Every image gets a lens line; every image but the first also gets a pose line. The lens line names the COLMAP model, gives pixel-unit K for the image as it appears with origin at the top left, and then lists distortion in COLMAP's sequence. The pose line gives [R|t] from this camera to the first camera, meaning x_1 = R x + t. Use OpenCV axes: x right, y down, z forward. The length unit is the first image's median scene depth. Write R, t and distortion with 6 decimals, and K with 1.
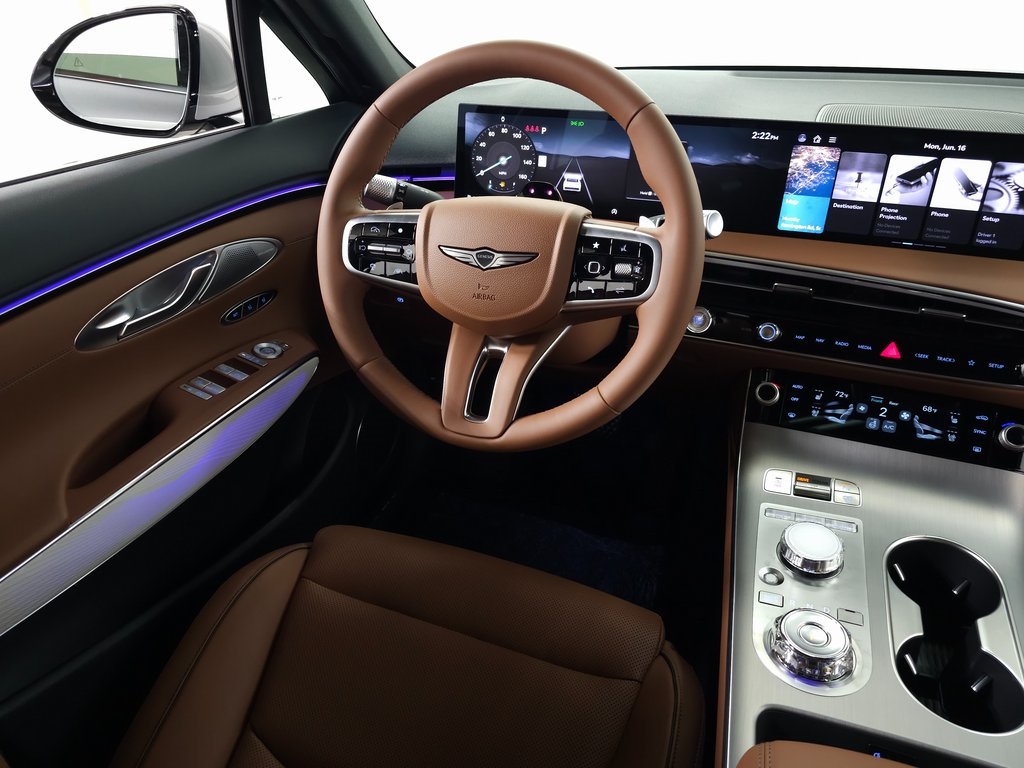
lens RADIAL K [[728.7, 0, 470.3], [0, 728.7, 392.9], [0, 0, 1]] dist [0.001107, -0.013487]
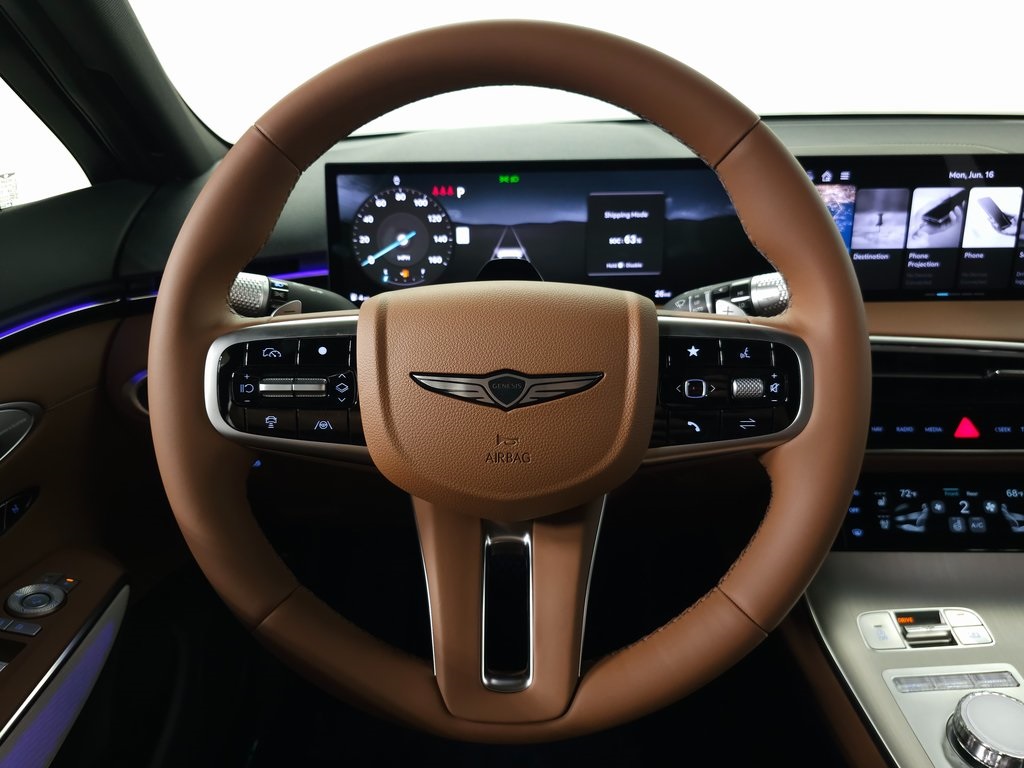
lens RADIAL K [[728.7, 0, 480.9], [0, 728.7, 371.7], [0, 0, 1]] dist [0.001107, -0.013487]
pose [[0.928752, -0.137434, 0.344283, -0.160346], [0.188514, 0.974782, -0.119423, -0.121017], [-0.319188, 0.175816, 0.931240, 0.425380]]
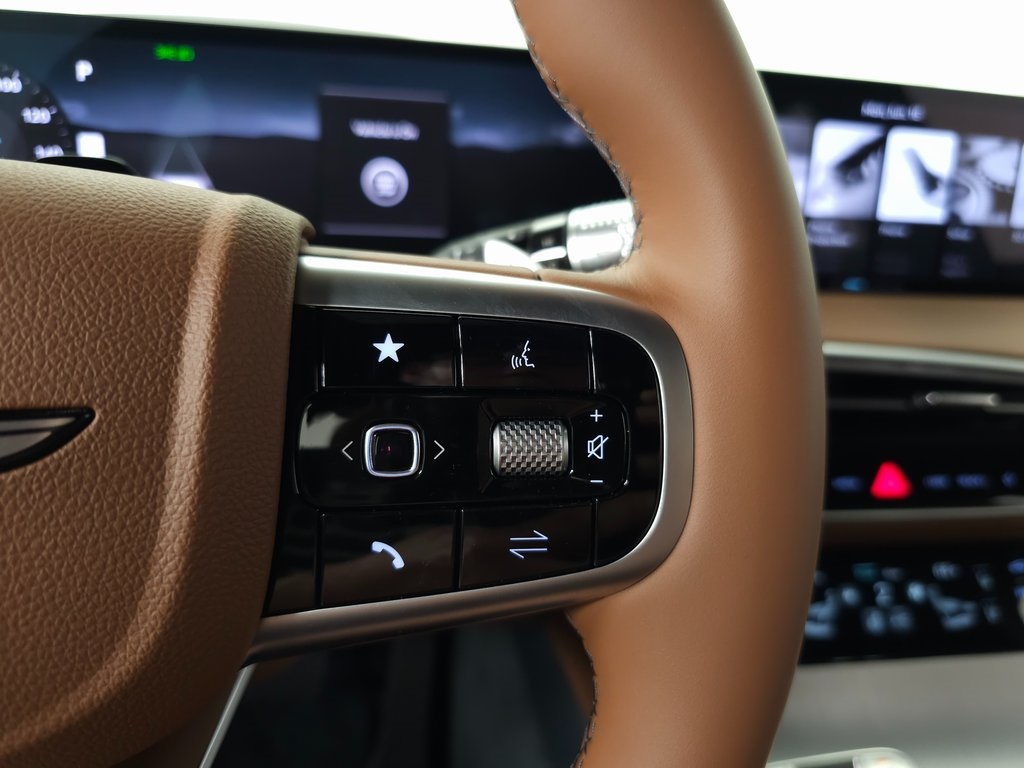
lens RADIAL K [[728.7, 0, 505.4], [0, 728.7, 374.7], [0, 0, 1]] dist [0.001107, -0.013487]
pose [[0.838733, -0.122199, 0.530655, 0.072610], [0.204655, 0.973792, -0.099225, -0.136106], [-0.504623, 0.191825, 0.841760, 0.670711]]
